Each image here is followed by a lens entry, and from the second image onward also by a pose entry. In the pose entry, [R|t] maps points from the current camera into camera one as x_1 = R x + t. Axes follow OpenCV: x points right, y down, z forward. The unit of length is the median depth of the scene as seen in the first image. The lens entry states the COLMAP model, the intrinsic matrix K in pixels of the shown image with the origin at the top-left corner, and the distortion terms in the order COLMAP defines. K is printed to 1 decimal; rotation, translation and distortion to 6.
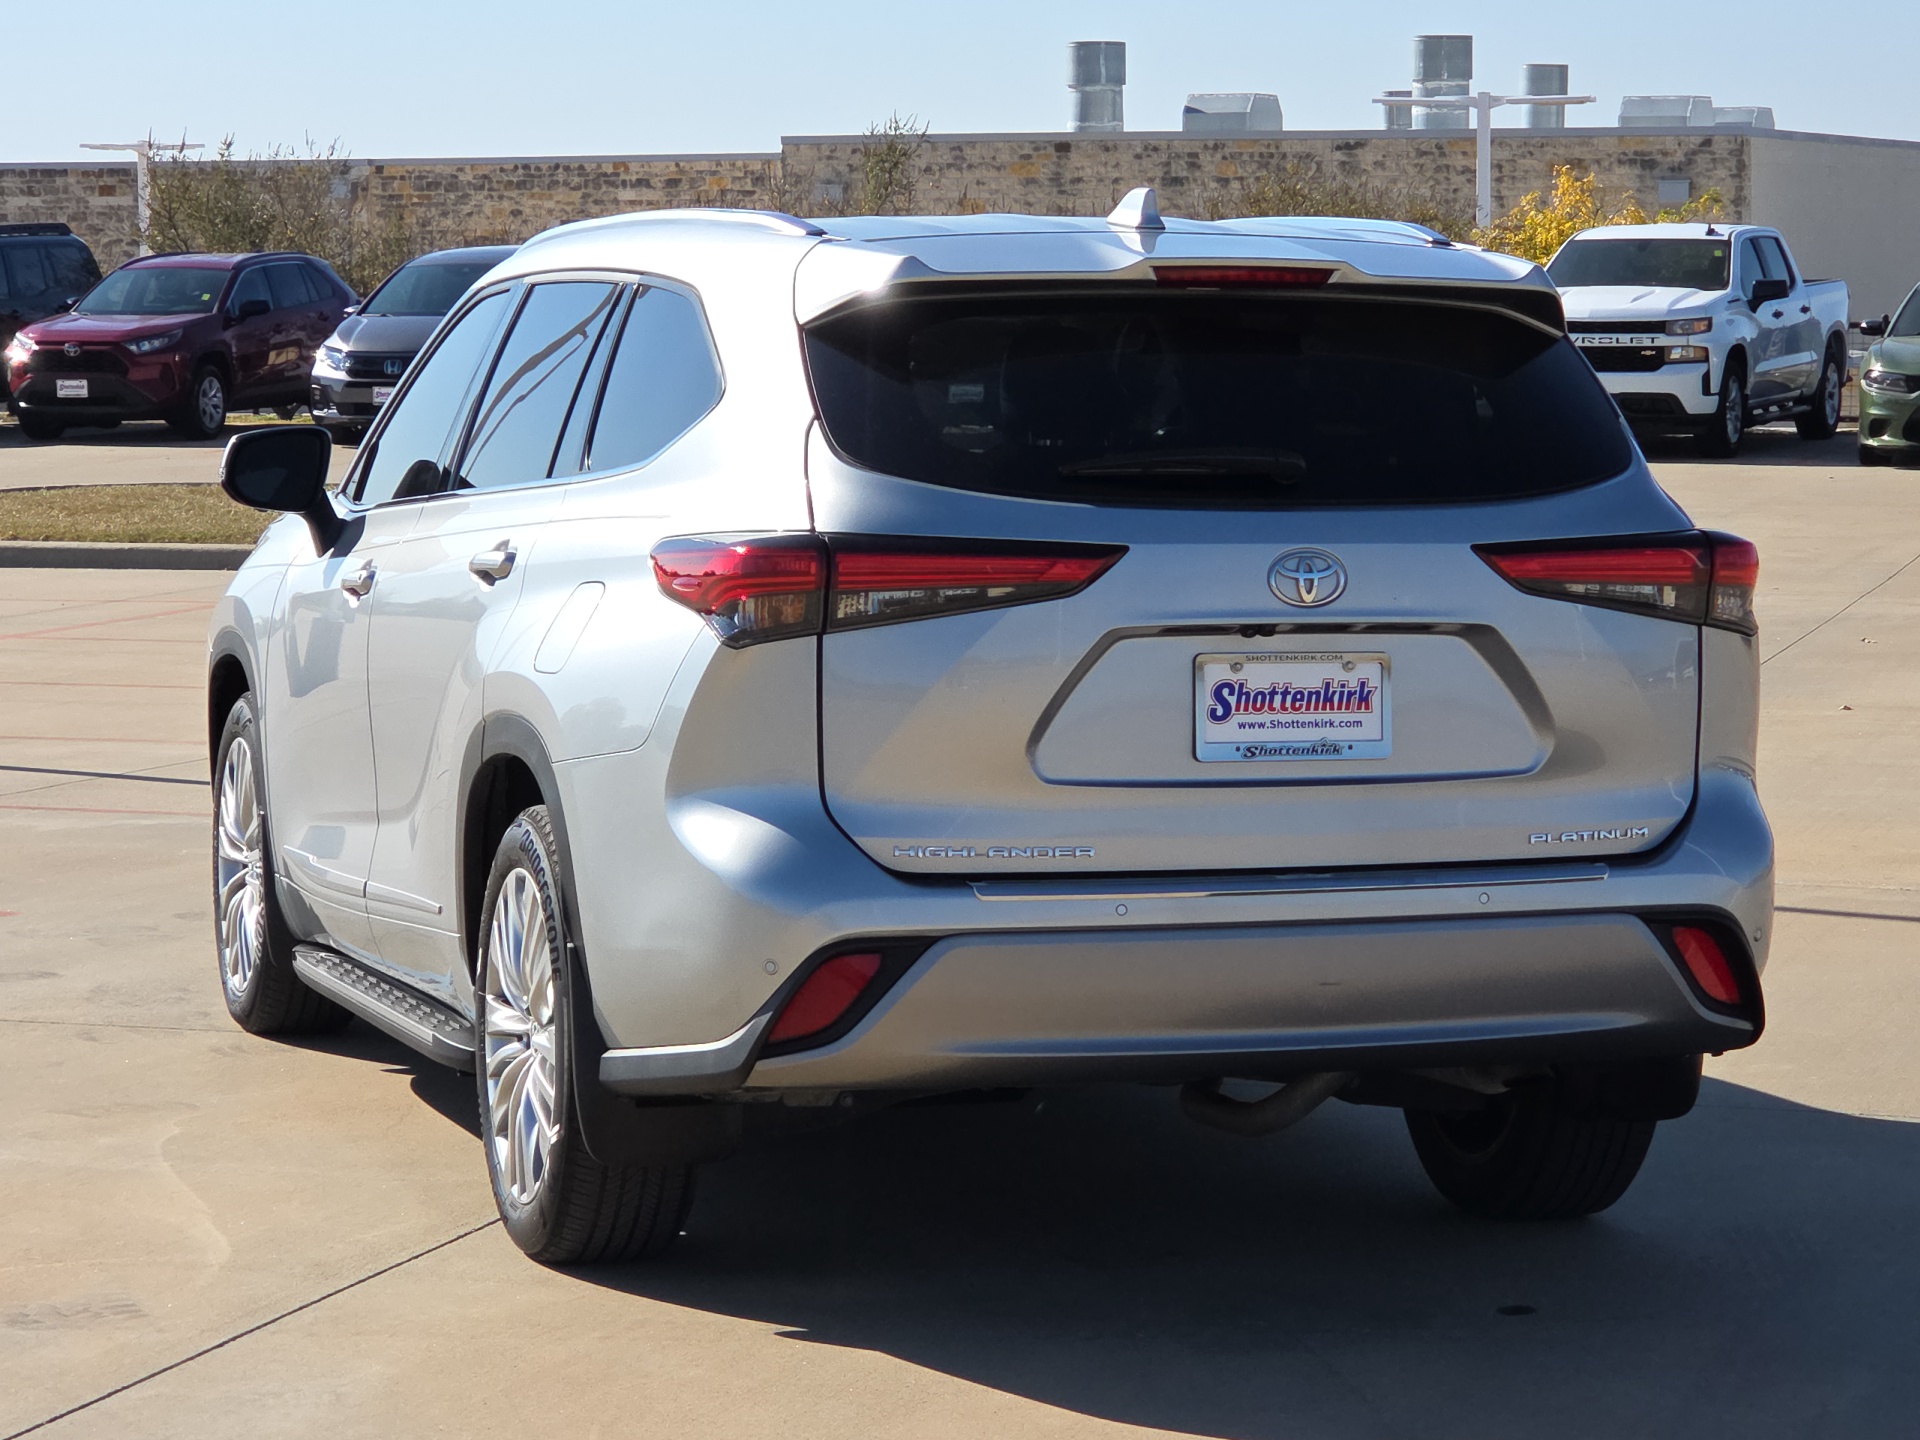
lens RADIAL K [[4437.6, 0, 955.1], [0, 4437.6, 718.7], [0, 0, 1]] dist [-0.147879, 0.000000]
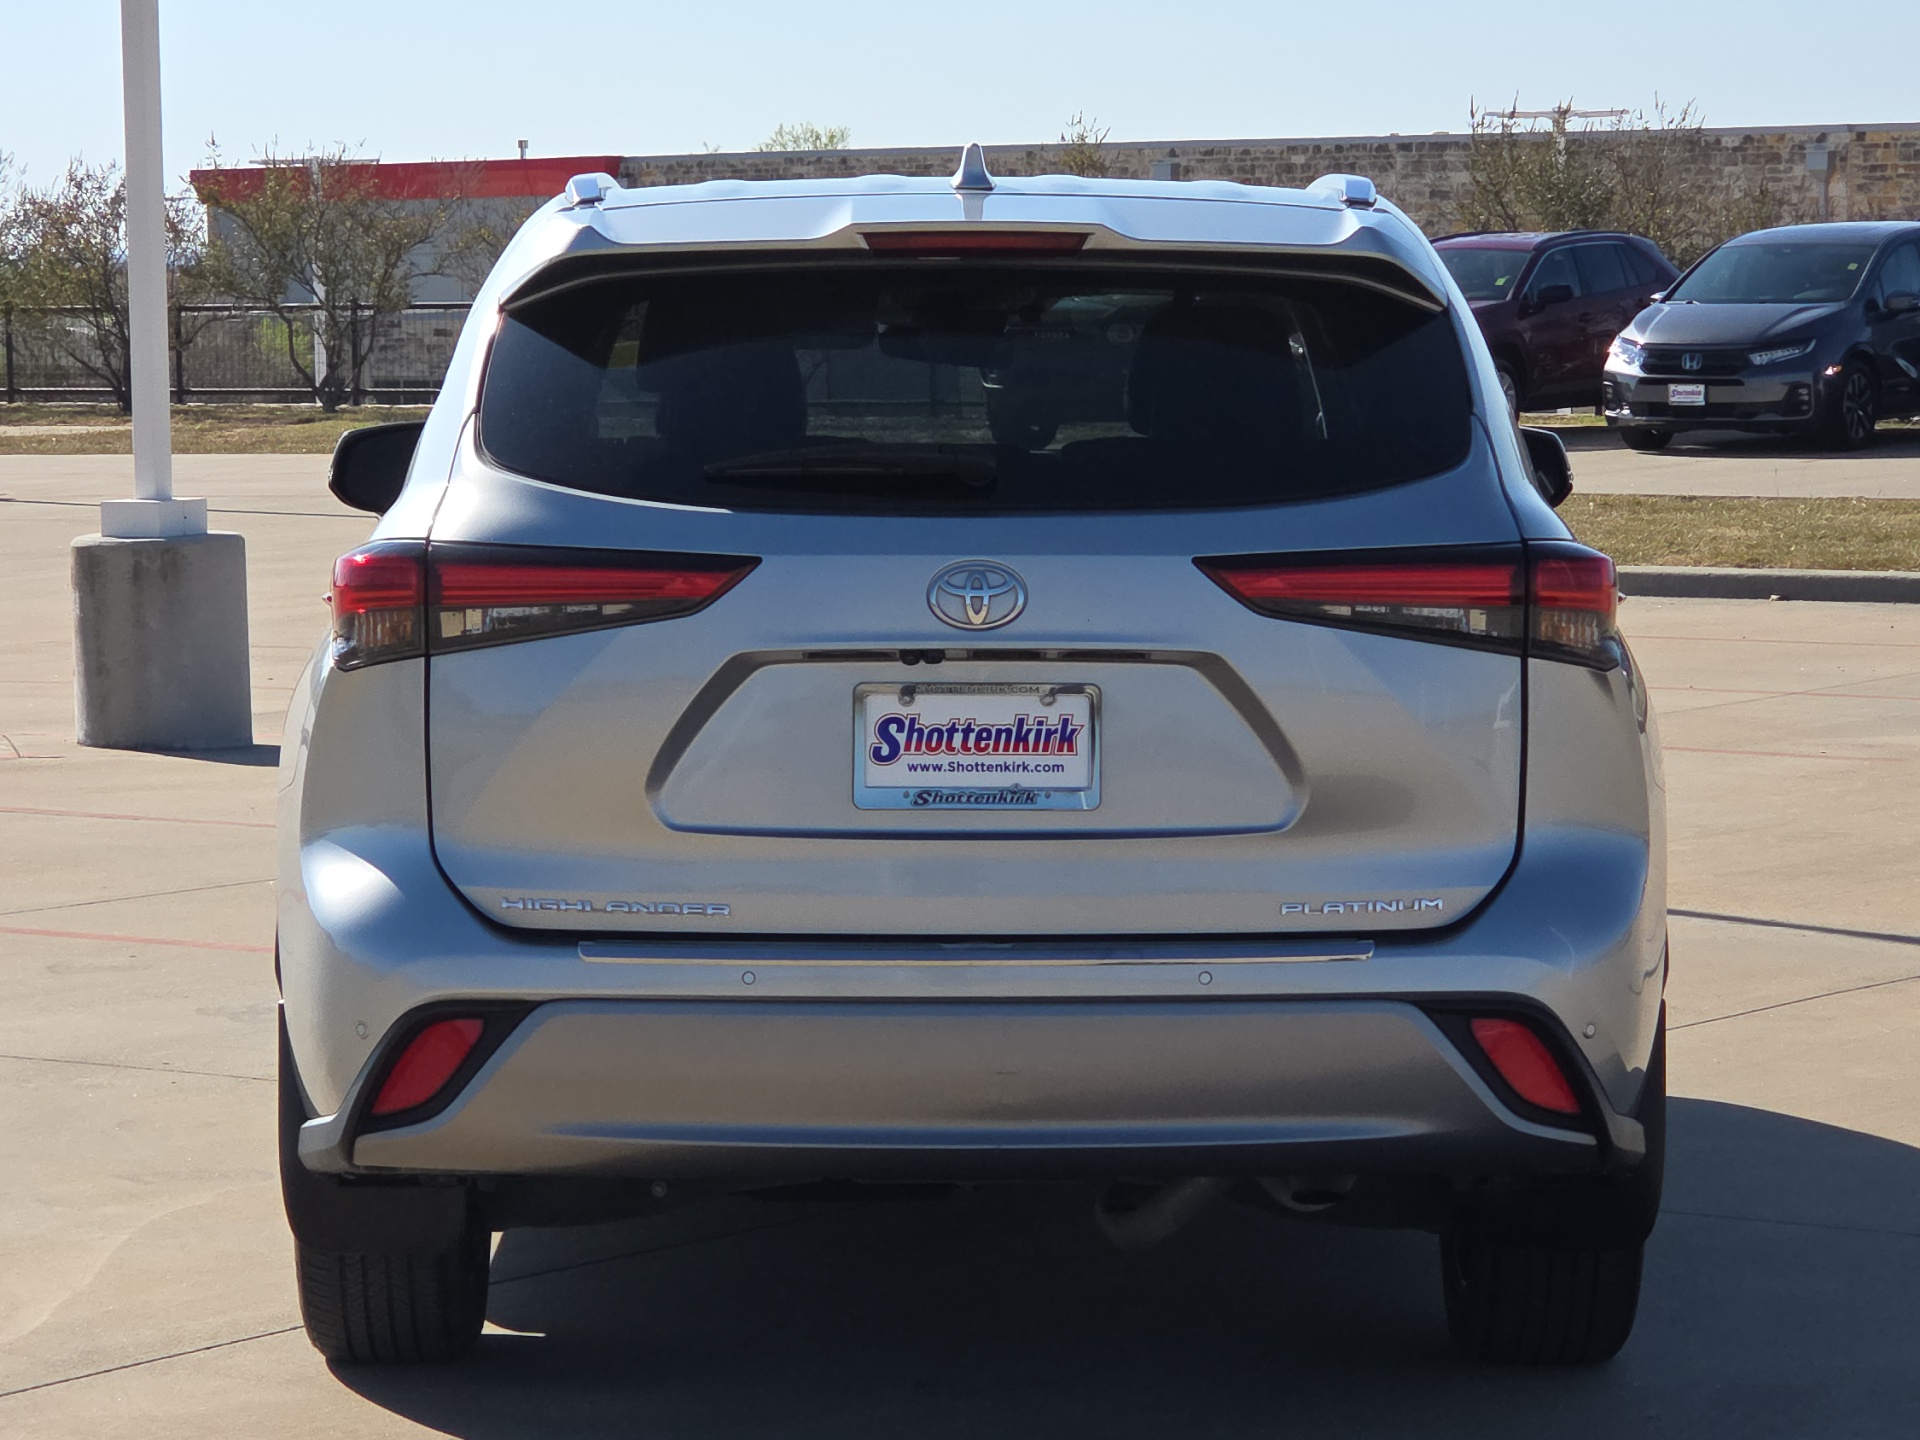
lens RADIAL K [[5023.5, 0, 964.4], [0, 5023.5, 727.1], [0, 0, 1]] dist [-0.179181, 0.000000]
pose [[0.956990, 0.014638, -0.289752, 0.352624], [-0.016522, 0.999855, -0.004057, -0.002462], [0.289651, 0.008670, 0.957093, 0.074263]]
